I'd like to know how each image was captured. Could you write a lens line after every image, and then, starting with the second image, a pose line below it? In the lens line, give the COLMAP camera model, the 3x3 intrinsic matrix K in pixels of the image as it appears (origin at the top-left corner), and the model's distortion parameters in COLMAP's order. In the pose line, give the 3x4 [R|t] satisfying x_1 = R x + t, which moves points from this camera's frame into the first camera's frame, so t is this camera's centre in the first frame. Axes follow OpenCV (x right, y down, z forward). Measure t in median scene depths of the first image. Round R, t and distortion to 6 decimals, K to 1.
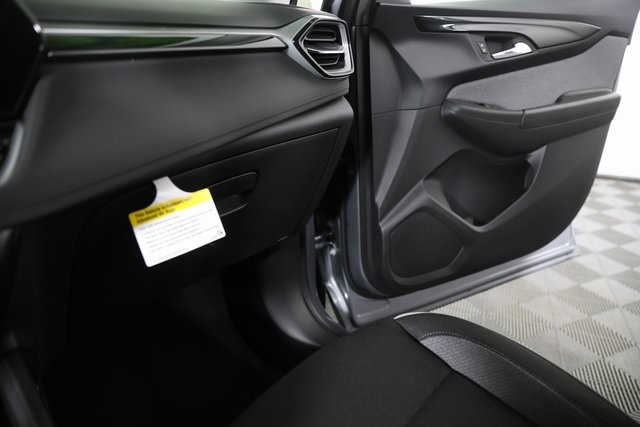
lens RADIAL K [[434.6, 0, 322.0], [0, 434.6, 214.4], [0, 0, 1]] dist [-0.101818, 0.066811]
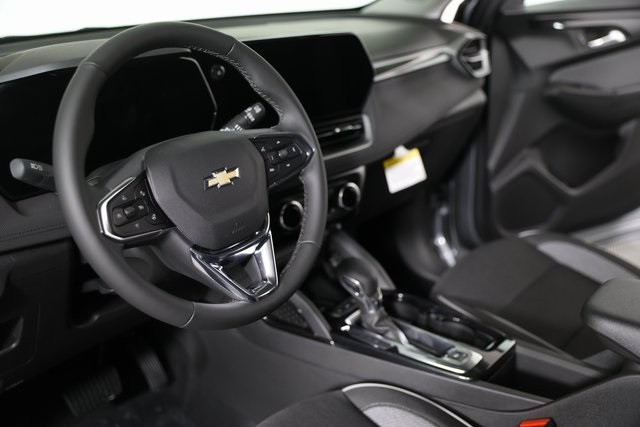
lens RADIAL K [[640.7, 0, 316.1], [0, 640.7, 214.0], [0, 0, 1]] dist [0.013046, 0.000000]
pose [[0.999731, 0.015112, -0.017615, -0.333509], [-0.014925, 0.999831, 0.010717, 0.094047], [0.017774, -0.010451, 0.999787, -0.839626]]
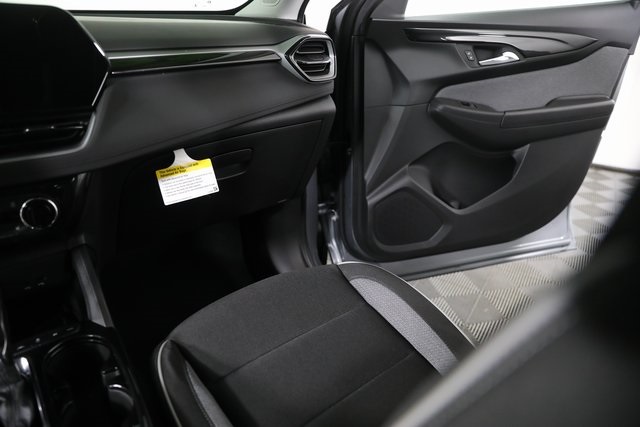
lens RADIAL K [[434.6, 0, 318.6], [0, 434.6, 213.0], [0, 0, 1]] dist [-0.101818, 0.066811]
pose [[0.983216, 0.103749, -0.150074, 0.190045], [-0.094681, 0.993292, 0.066377, -0.003906], [0.155954, -0.051054, 0.986444, -0.230110]]
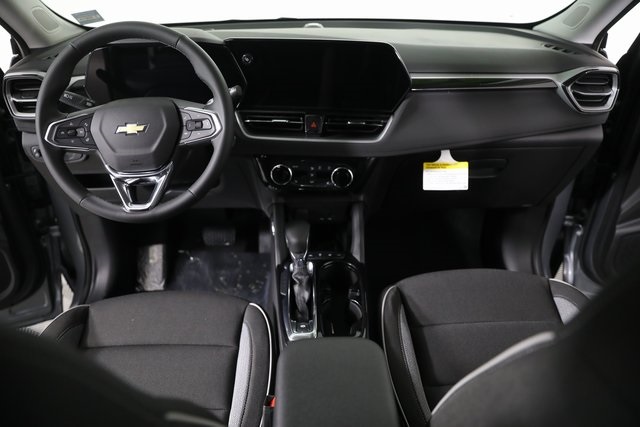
lens RADIAL K [[434.6, 0, 318.2], [0, 434.6, 213.9], [0, 0, 1]] dist [-0.101818, 0.066811]
pose [[0.669633, 0.401474, -0.624828, 0.297054], [-0.283045, 0.915763, 0.285068, -0.109078], [0.686642, -0.014036, 0.726860, -0.426174]]
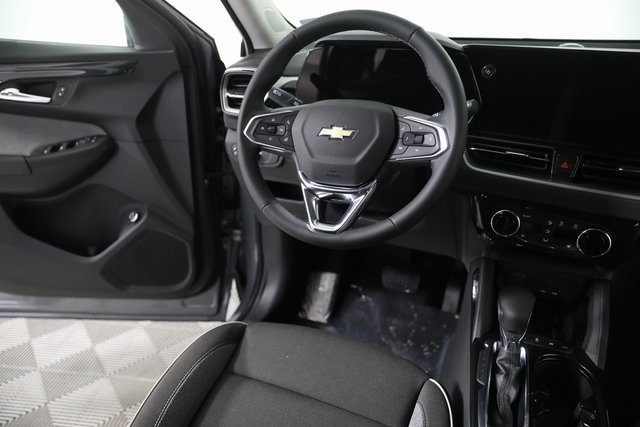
lens RADIAL K [[434.6, 0, 316.7], [0, 434.6, 211.9], [0, 0, 1]] dist [-0.101818, 0.066811]
pose [[0.280908, 0.425869, -0.860074, 0.129308], [-0.345758, 0.880887, 0.323248, -0.031023], [0.895289, 0.206575, 0.394695, -0.355382]]
